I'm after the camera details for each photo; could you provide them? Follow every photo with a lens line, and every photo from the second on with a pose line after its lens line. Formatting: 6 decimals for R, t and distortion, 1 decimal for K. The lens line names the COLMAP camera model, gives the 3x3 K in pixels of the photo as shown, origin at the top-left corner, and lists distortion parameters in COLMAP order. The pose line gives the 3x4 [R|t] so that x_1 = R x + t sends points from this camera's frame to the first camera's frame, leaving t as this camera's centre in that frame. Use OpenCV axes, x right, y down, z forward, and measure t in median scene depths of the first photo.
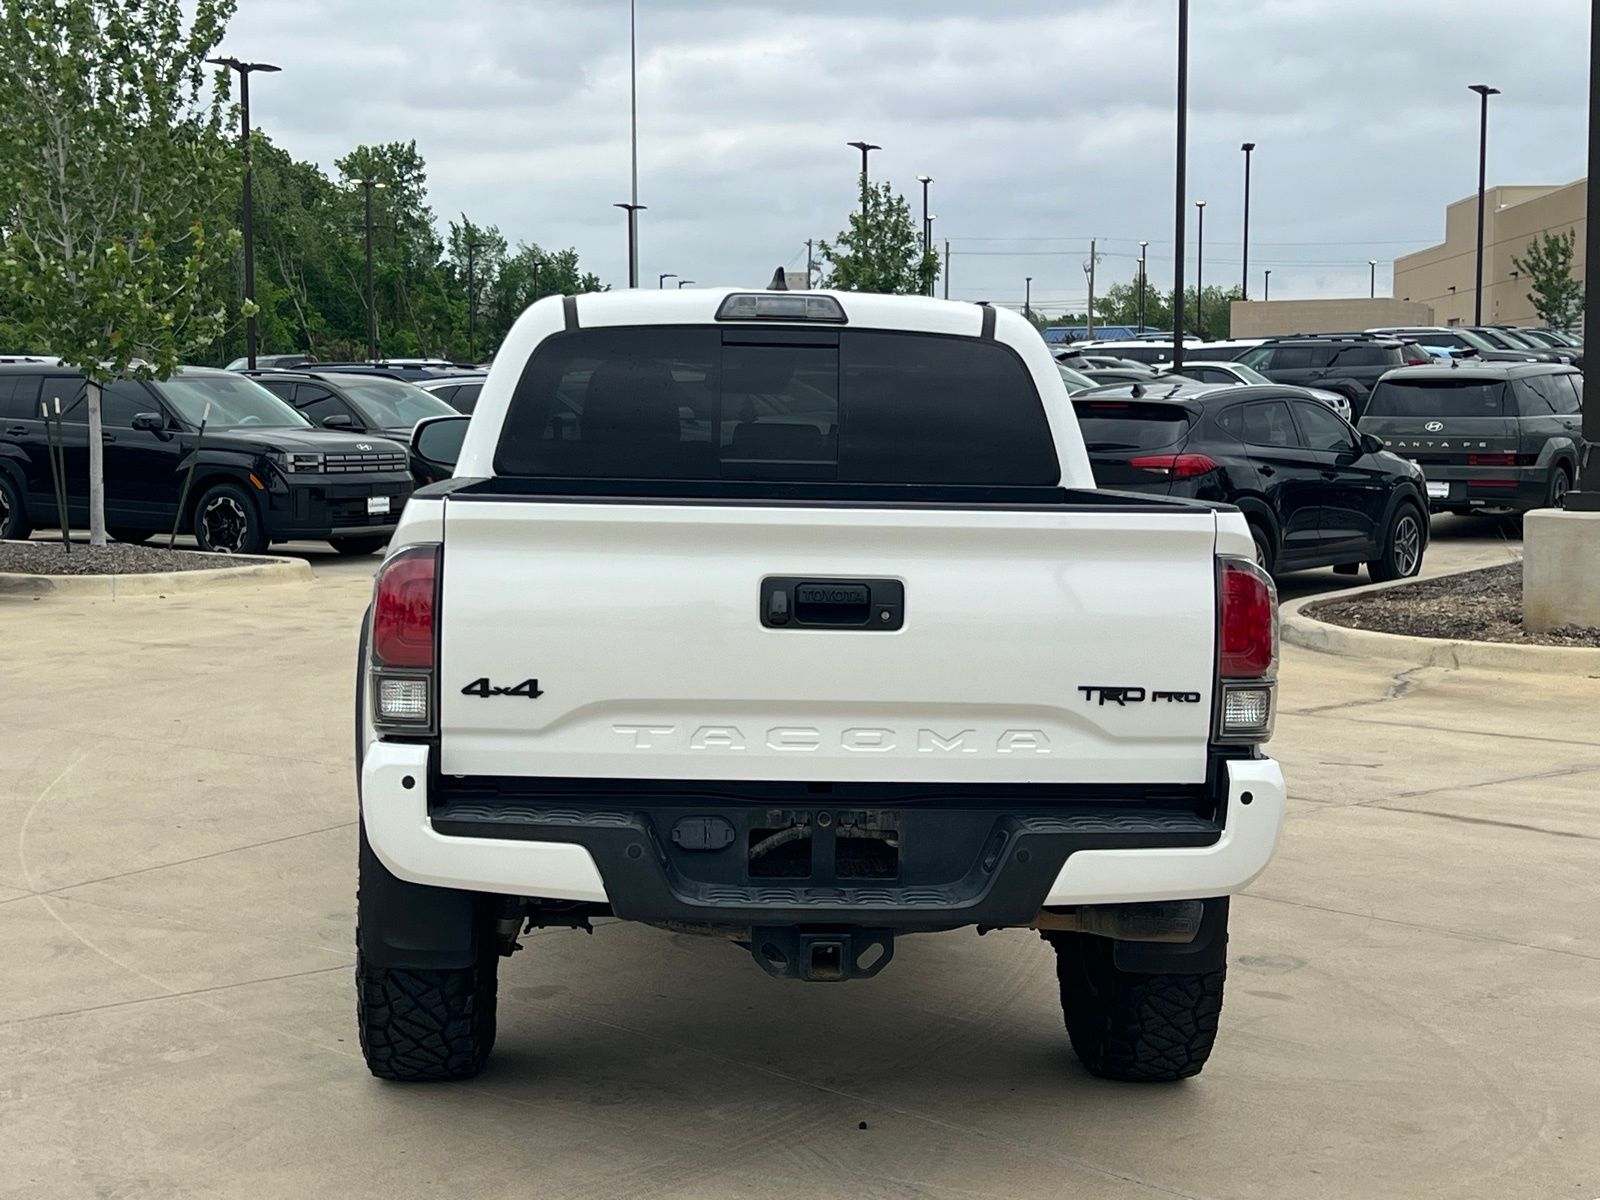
lens RADIAL K [[2408.5, 0, 799.8], [0, 2408.5, 594.0], [0, 0, 1]] dist [0.112792, 0.000000]
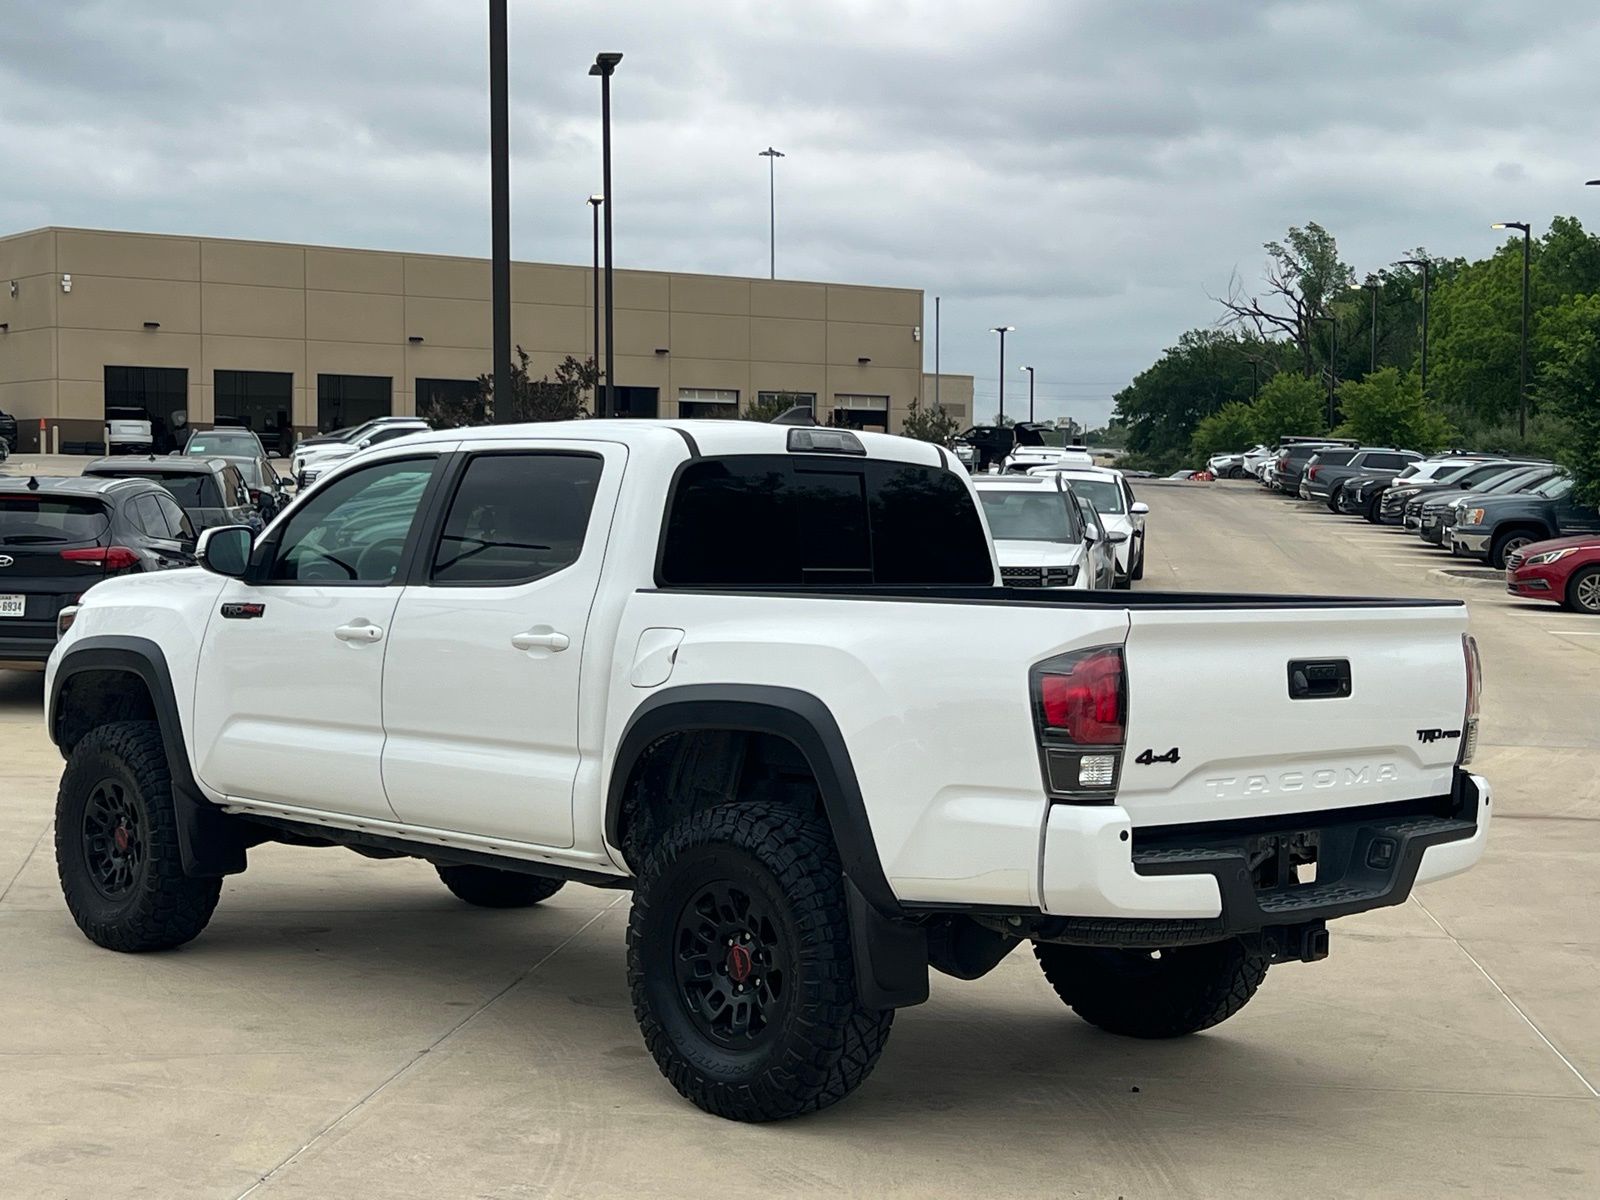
lens RADIAL K [[2408.5, 0, 788.6], [0, 2408.5, 606.8], [0, 0, 1]] dist [0.112792, 0.000000]
pose [[0.774886, -0.025000, 0.631606, -0.755810], [0.042852, 0.998996, -0.013032, -0.022213], [-0.630646, 0.037164, 0.775180, 0.092041]]
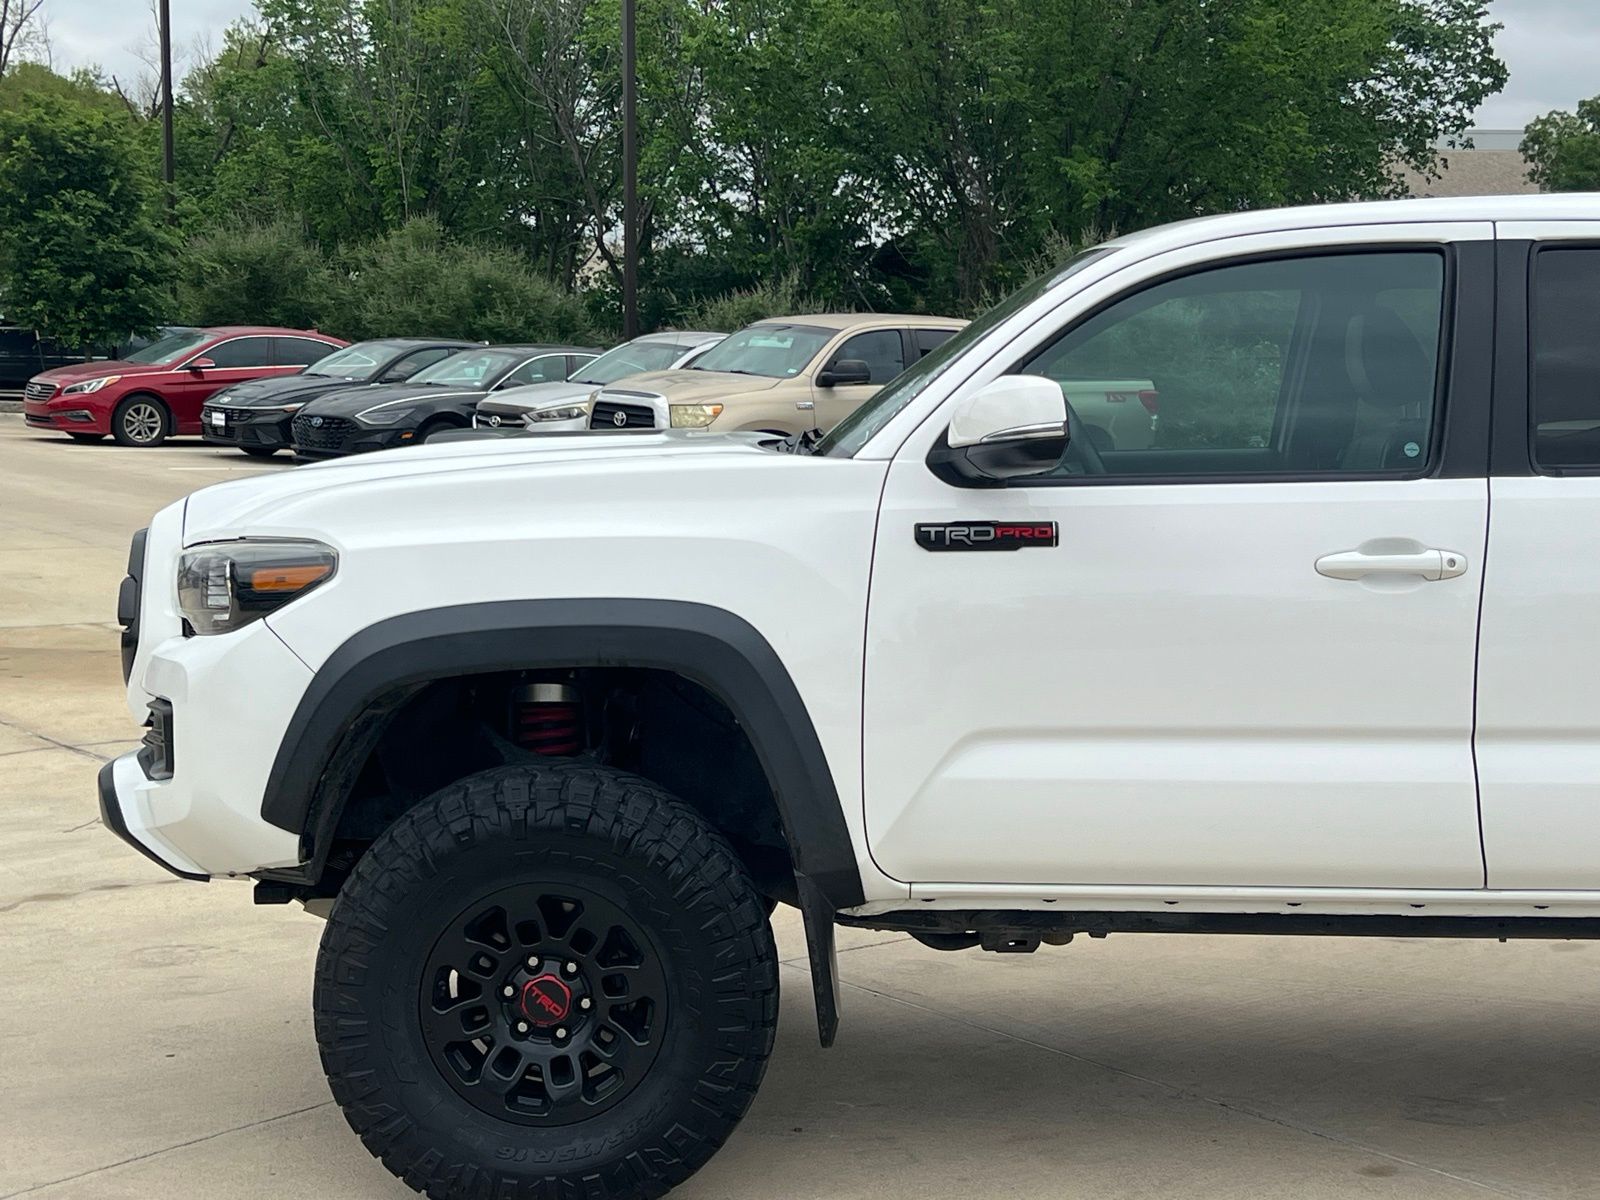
lens RADIAL K [[2408.5, 0, 787.0], [0, 2408.5, 592.3], [0, 0, 1]] dist [0.112792, 0.000000]
pose [[0.094281, -0.104714, 0.990023, -0.841767], [0.065985, 0.992923, 0.098736, -0.100363], [-0.993356, 0.056018, 0.100523, 1.207210]]
